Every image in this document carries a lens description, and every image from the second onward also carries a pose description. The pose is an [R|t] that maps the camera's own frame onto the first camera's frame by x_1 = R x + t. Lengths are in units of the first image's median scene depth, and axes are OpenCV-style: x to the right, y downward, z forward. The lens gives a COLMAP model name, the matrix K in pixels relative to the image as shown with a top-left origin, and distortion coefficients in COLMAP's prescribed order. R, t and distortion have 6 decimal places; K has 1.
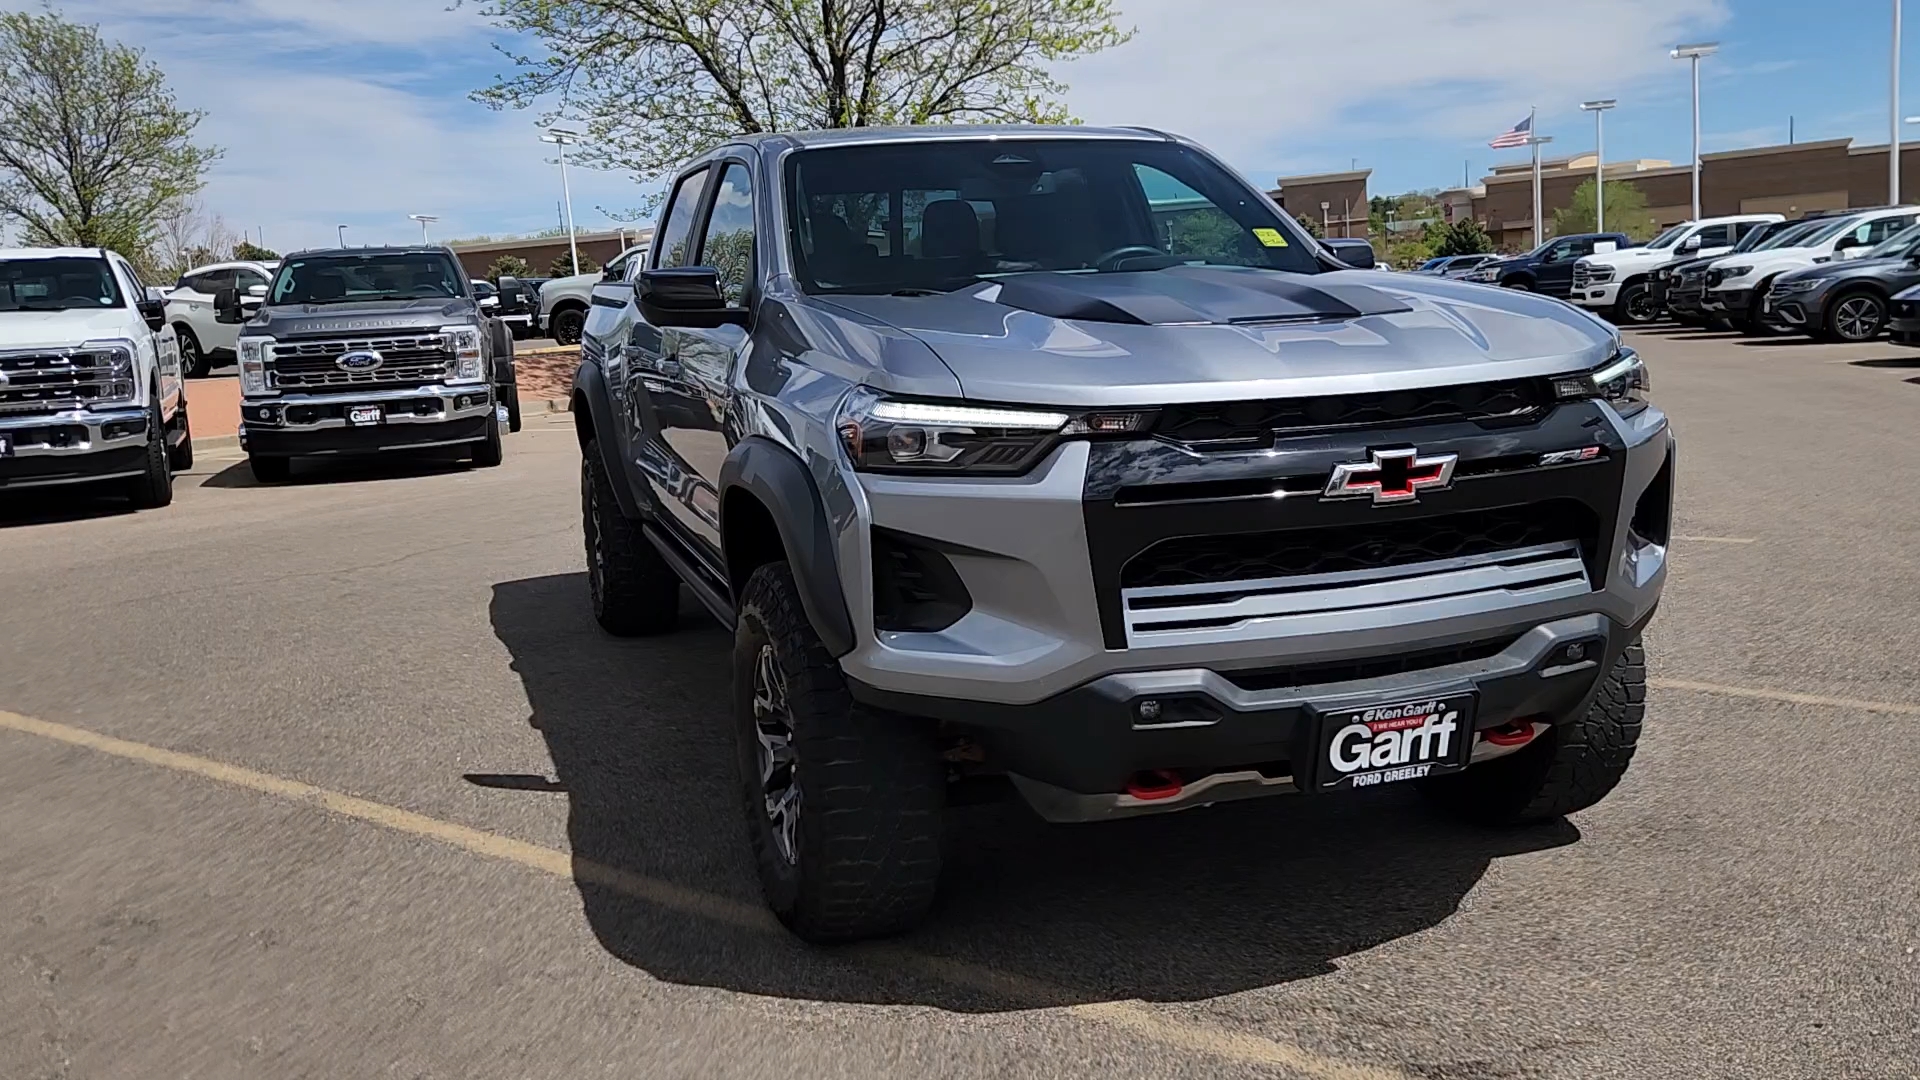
lens RADIAL K [[1628.8, 0, 948.1], [0, 1628.8, 531.3], [0, 0, 1]] dist [0.032219, -0.013270]
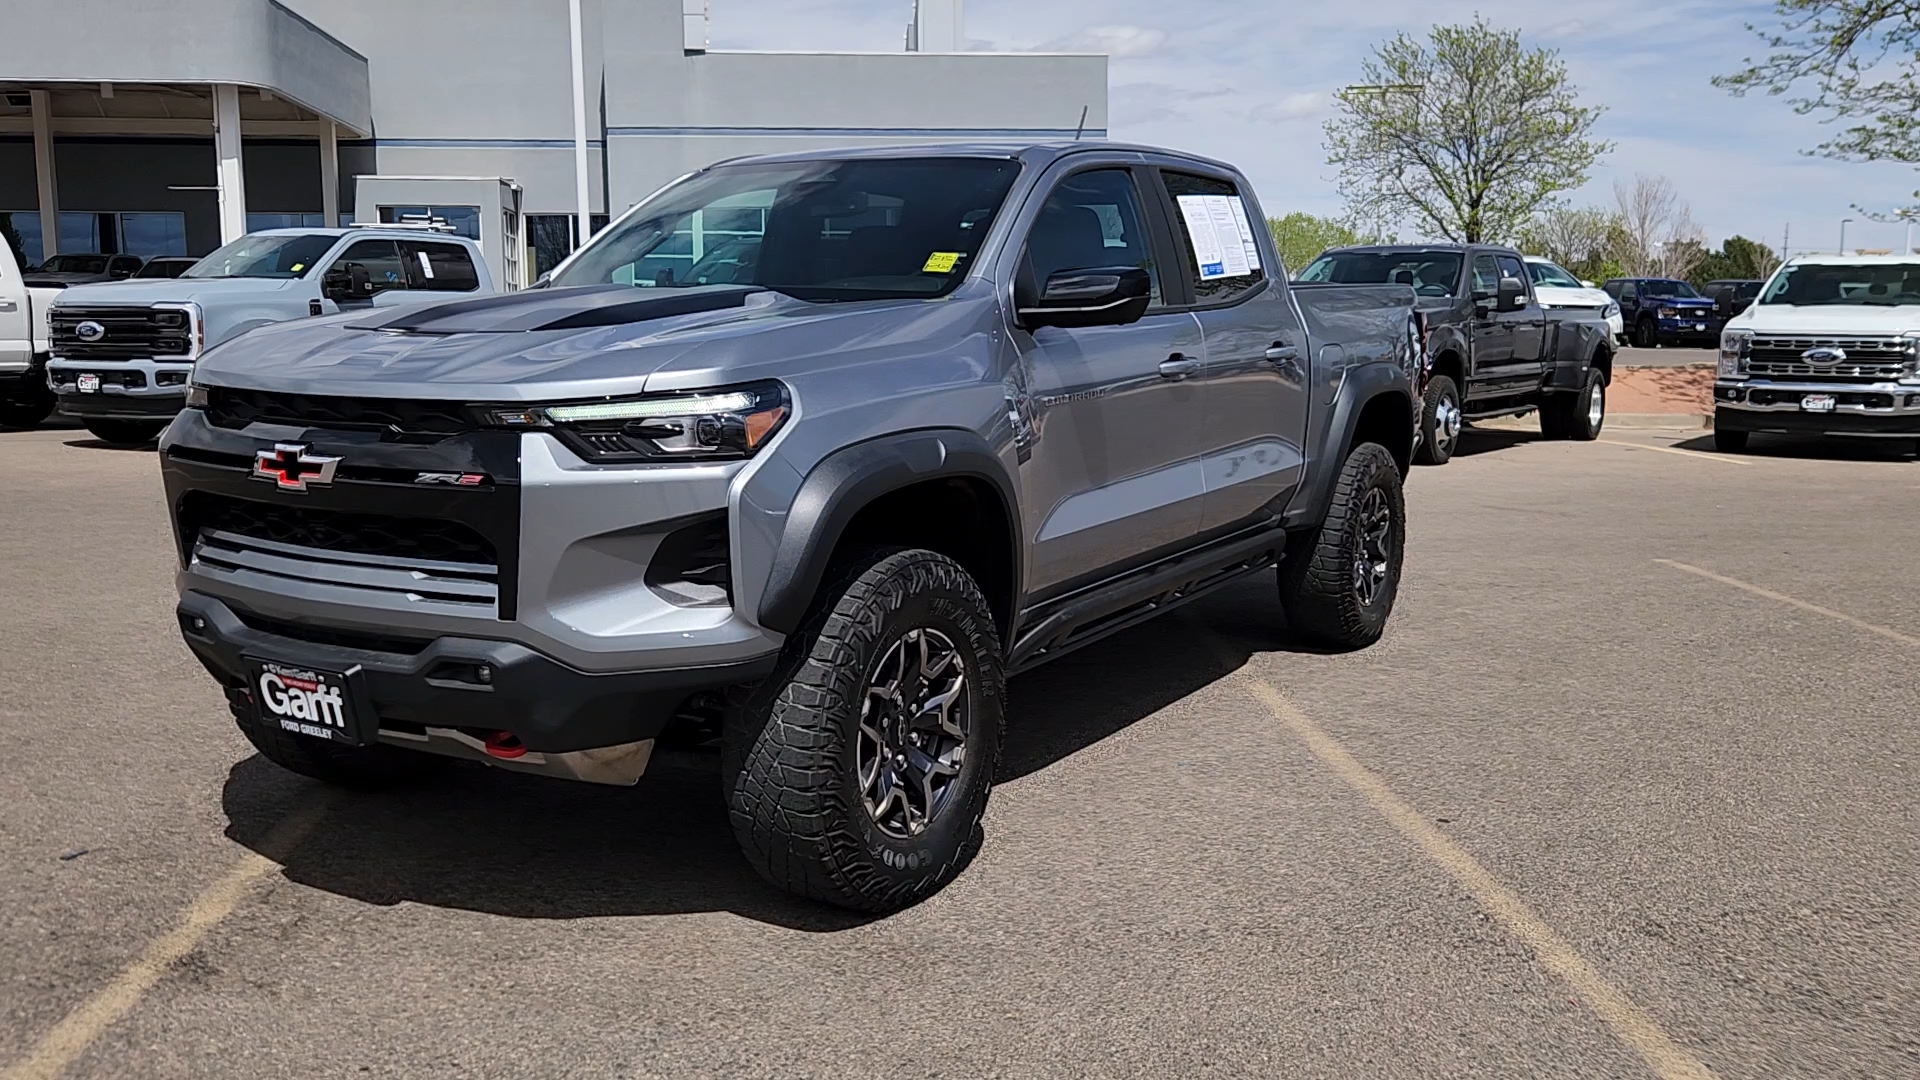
lens RADIAL K [[1628.8, 0, 944.8], [0, 1628.8, 553.1], [0, 0, 1]] dist [0.032219, -0.013270]
pose [[0.639398, 0.171024, -0.749614, 1.090631], [-0.157606, 0.983399, 0.089929, -0.113982], [0.752550, 0.060643, 0.655737, 0.448786]]
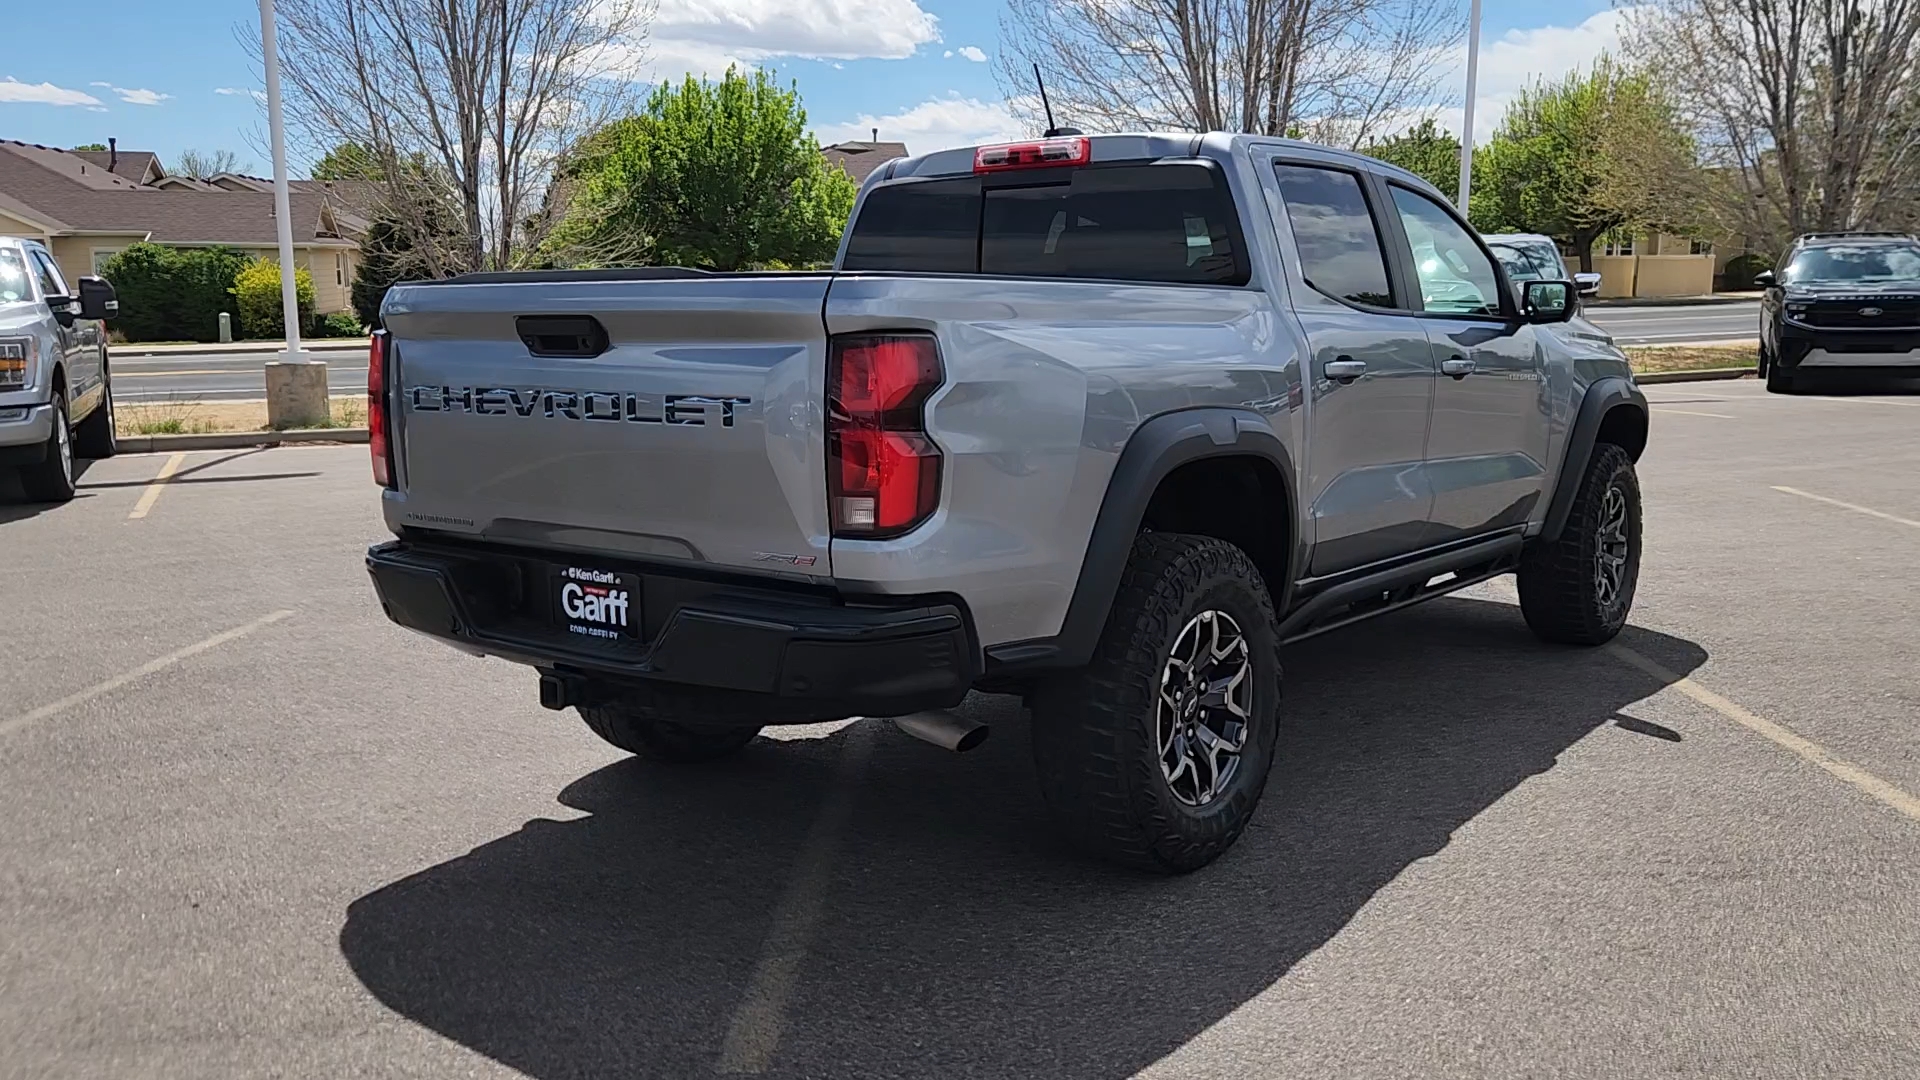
lens RADIAL K [[1628.8, 0, 945.0], [0, 1628.8, 549.8], [0, 0, 1]] dist [0.032219, -0.013270]
pose [[-0.560793, -0.069086, 0.825069, -1.119845], [0.162069, 0.968075, 0.191217, -0.313247], [-0.811939, 0.240952, -0.531693, 2.397666]]
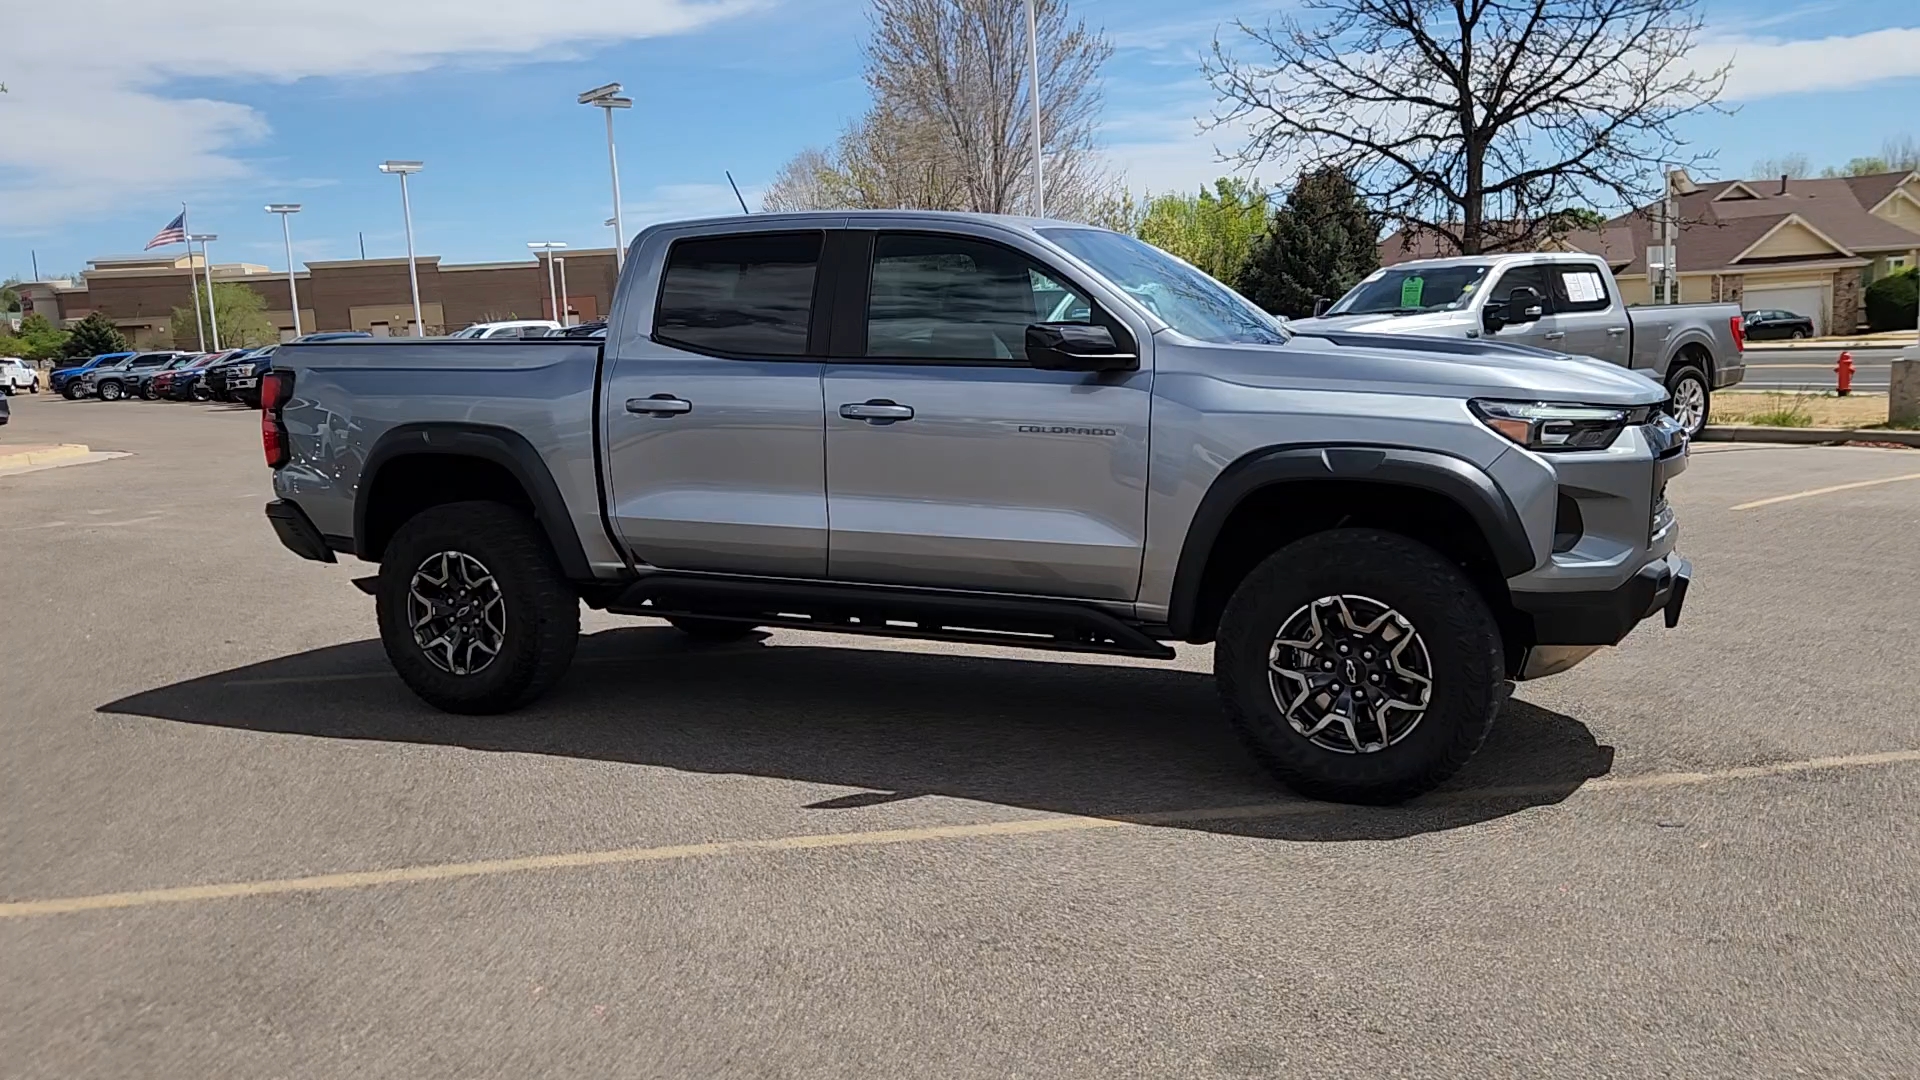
lens RADIAL K [[1628.8, 0, 946.2], [0, 1628.8, 541.0], [0, 0, 1]] dist [0.032219, -0.013270]
pose [[0.685764, -0.065561, 0.724865, -1.206694], [0.105882, 0.994326, -0.010238, 0.003553], [-0.720081, 0.083771, 0.688815, 0.268610]]
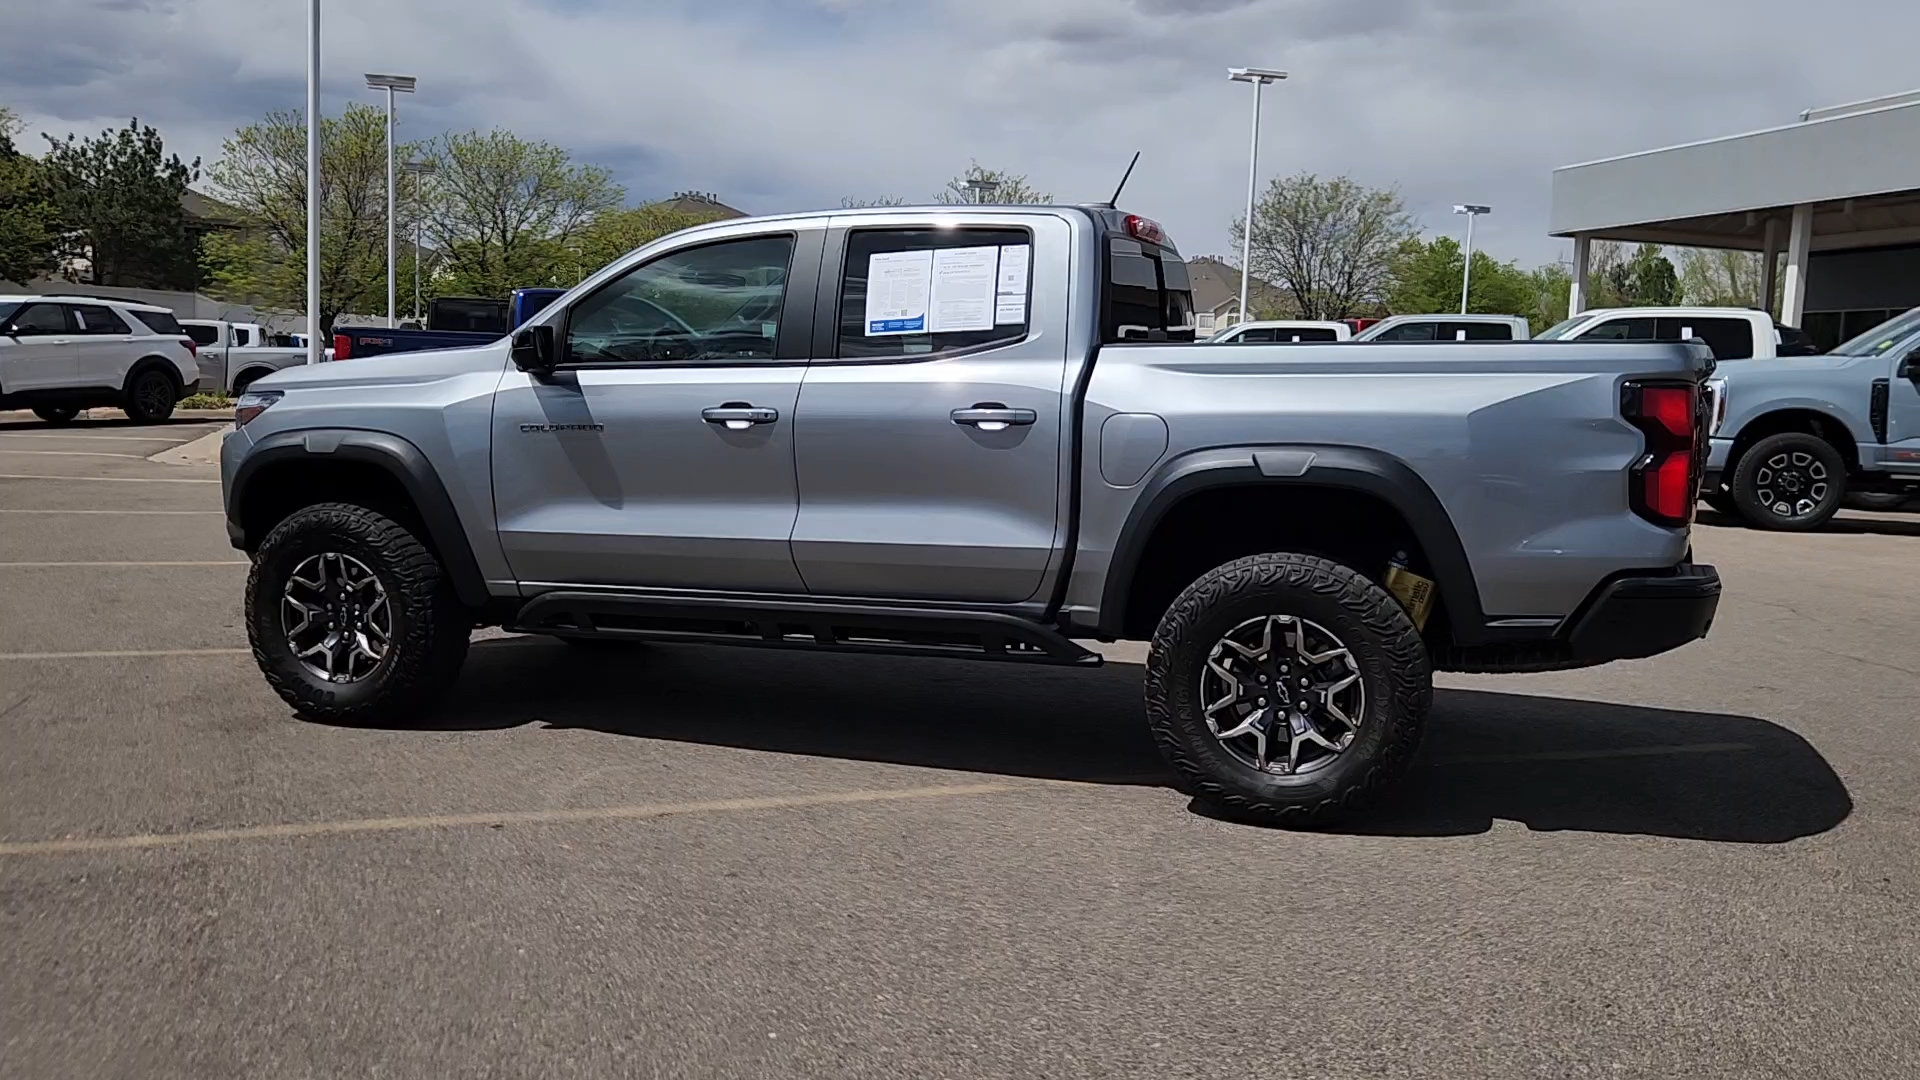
lens RADIAL K [[1628.8, 0, 954.1], [0, 1628.8, 547.9], [0, 0, 1]] dist [0.032219, -0.013270]
pose [[-0.609807, 0.129760, -0.781855, 1.215329], [-0.110070, 0.963080, 0.245686, -0.423363], [0.784869, 0.235879, -0.573010, 2.382382]]
